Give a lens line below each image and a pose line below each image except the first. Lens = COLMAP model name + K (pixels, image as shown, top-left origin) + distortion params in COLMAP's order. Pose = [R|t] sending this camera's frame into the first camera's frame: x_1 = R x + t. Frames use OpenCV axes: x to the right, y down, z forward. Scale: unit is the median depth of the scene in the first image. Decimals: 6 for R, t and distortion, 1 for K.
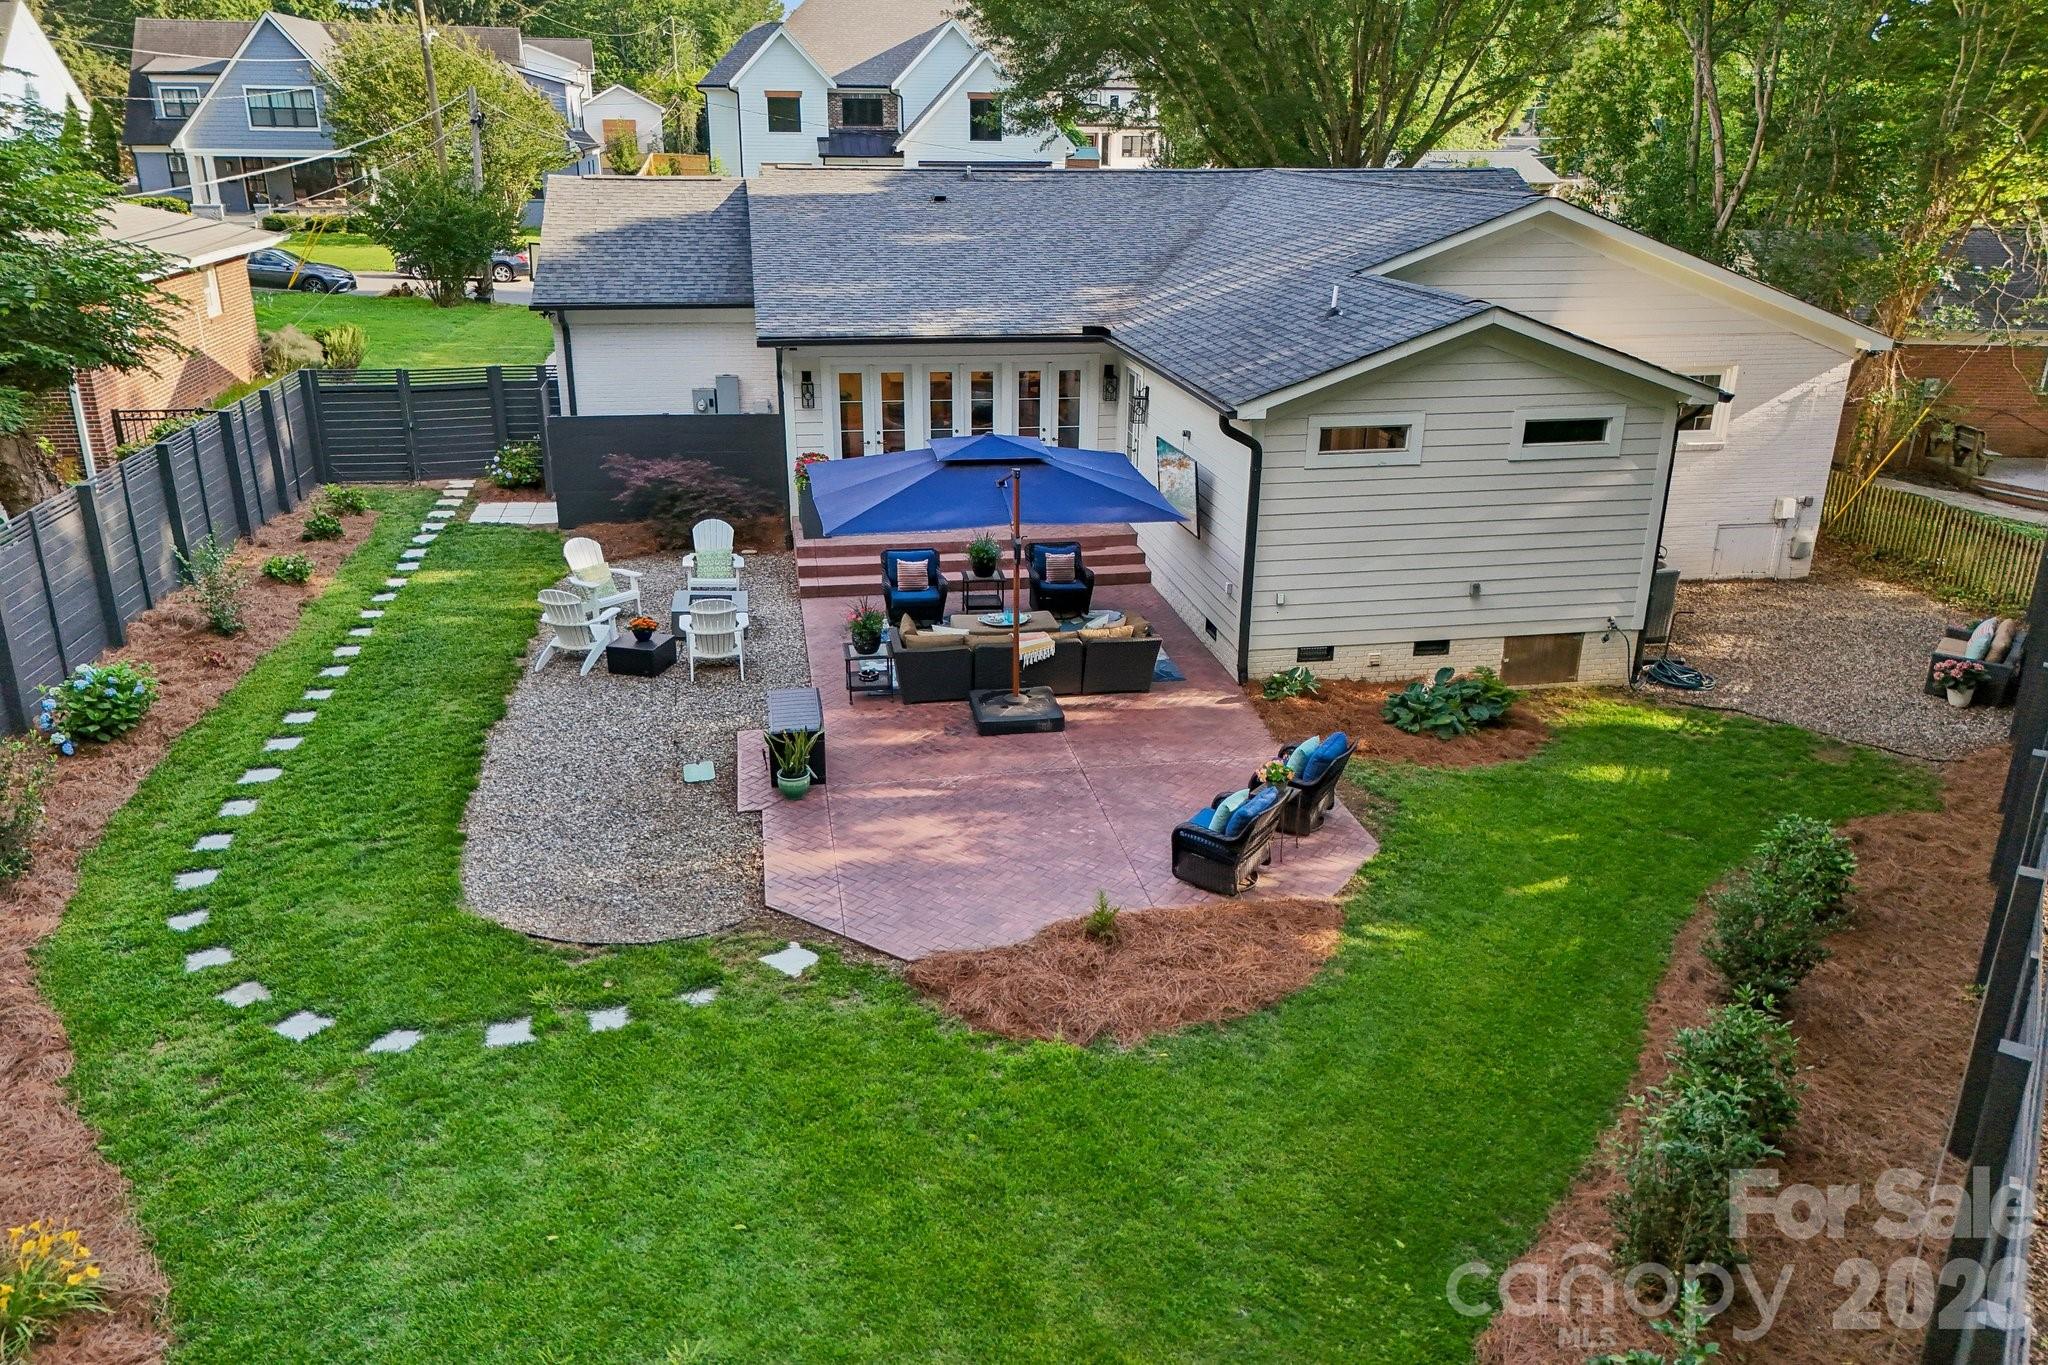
lens RADIAL K [[1495.1, 0, 1029.6], [0, 1495.1, 673.5], [0, 0, 1]] dist [0.090736, -0.103140]
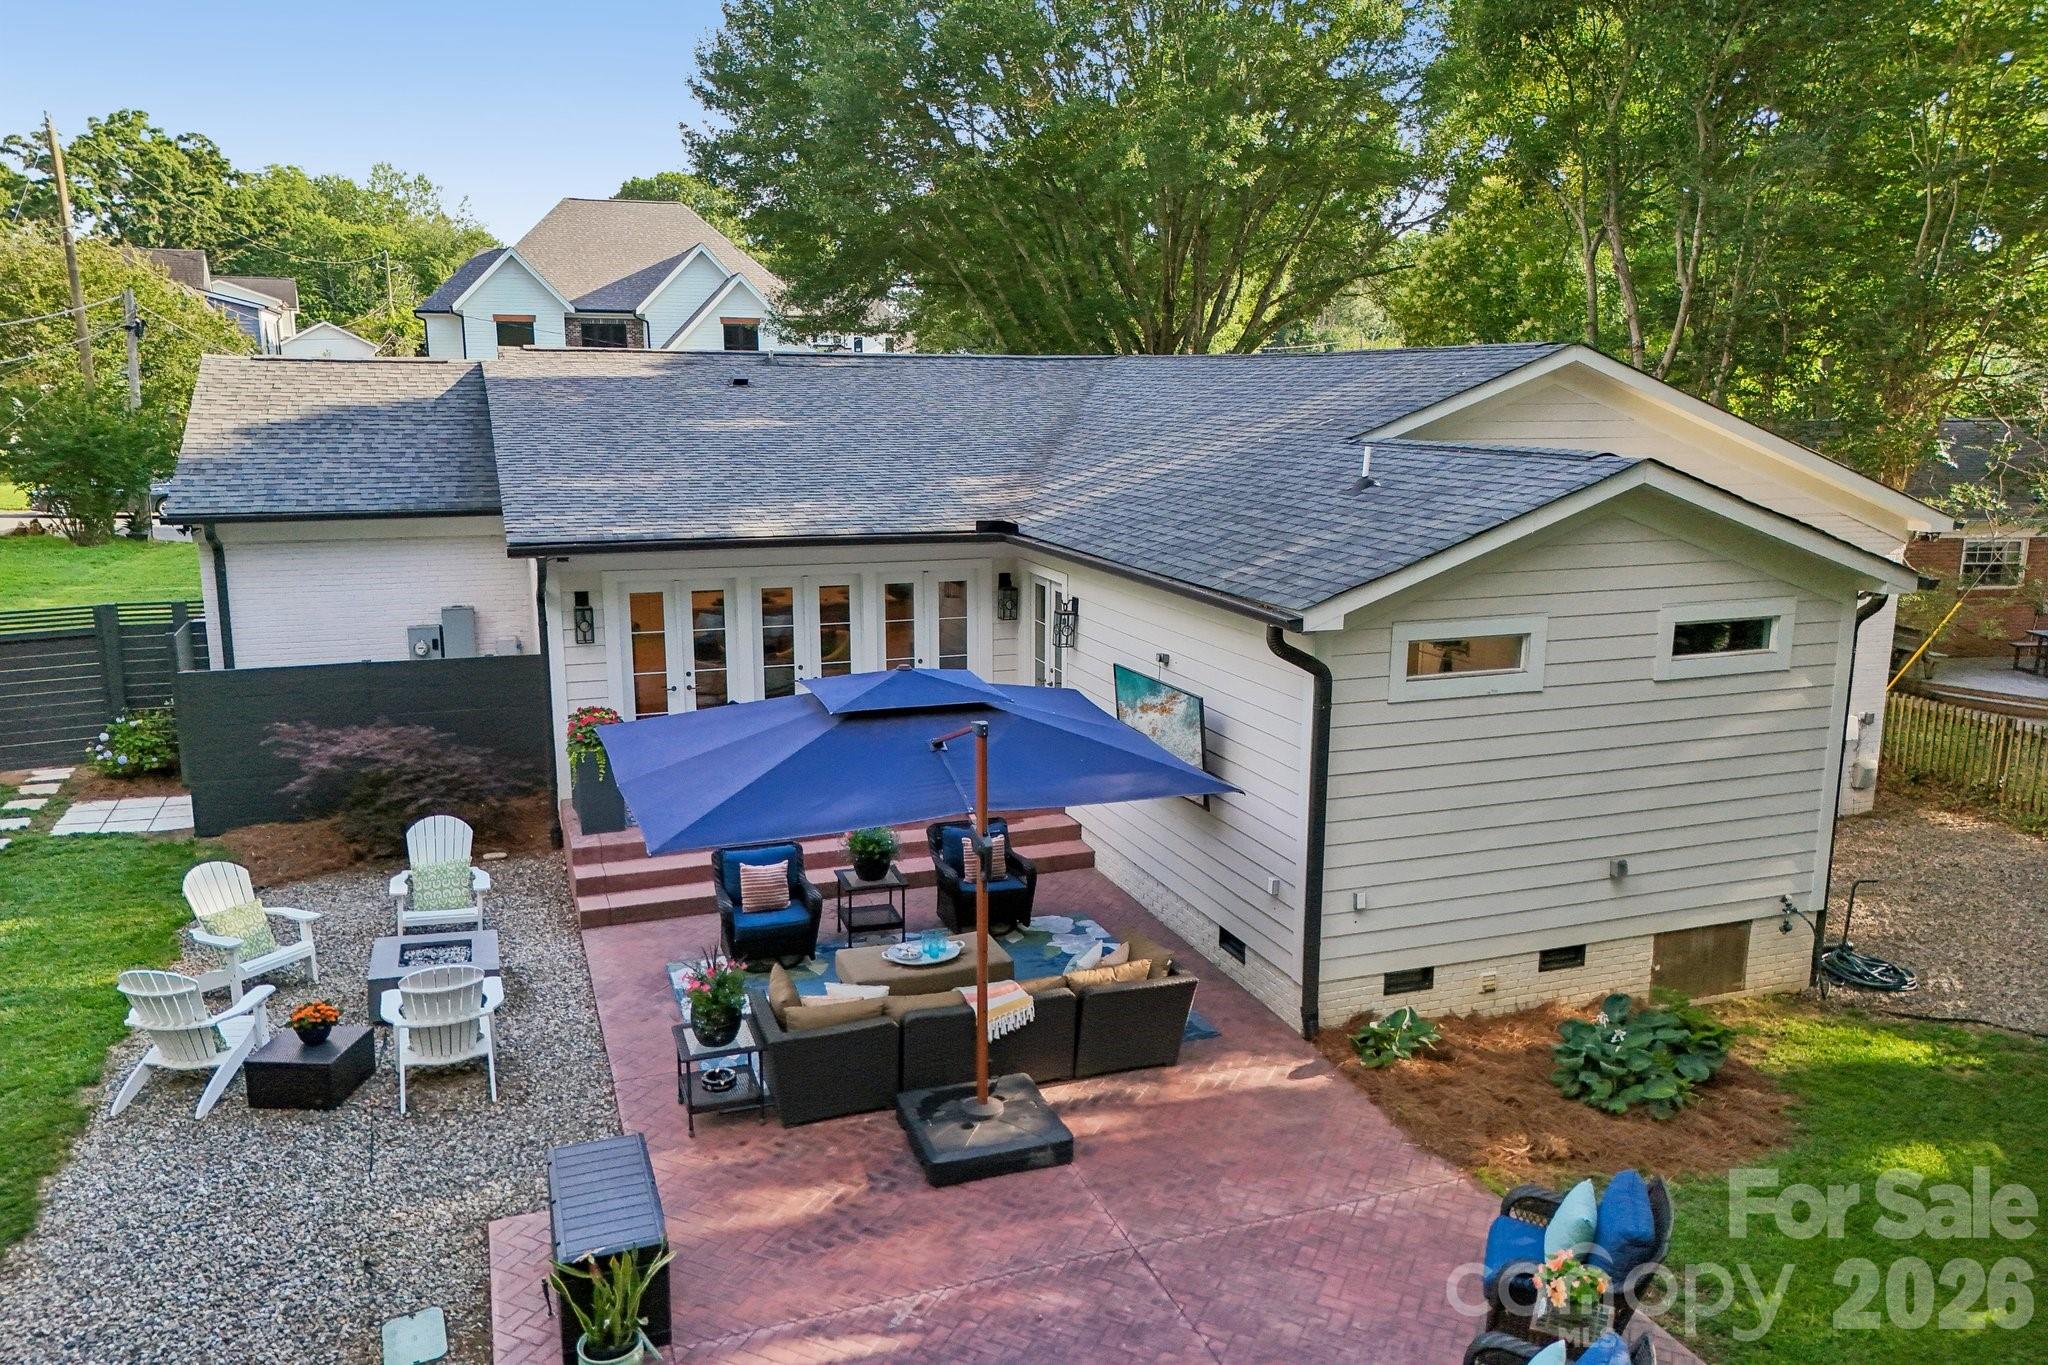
lens RADIAL K [[1495.1, 0, 1029.6], [0, 1495.1, 673.5], [0, 0, 1]] dist [0.090736, -0.103140]
pose [[0.984720, -0.038673, 0.169799, -0.071985], [0.064204, 0.986969, -0.147550, -0.053516], [-0.161880, 0.156197, 0.974370, 0.328525]]
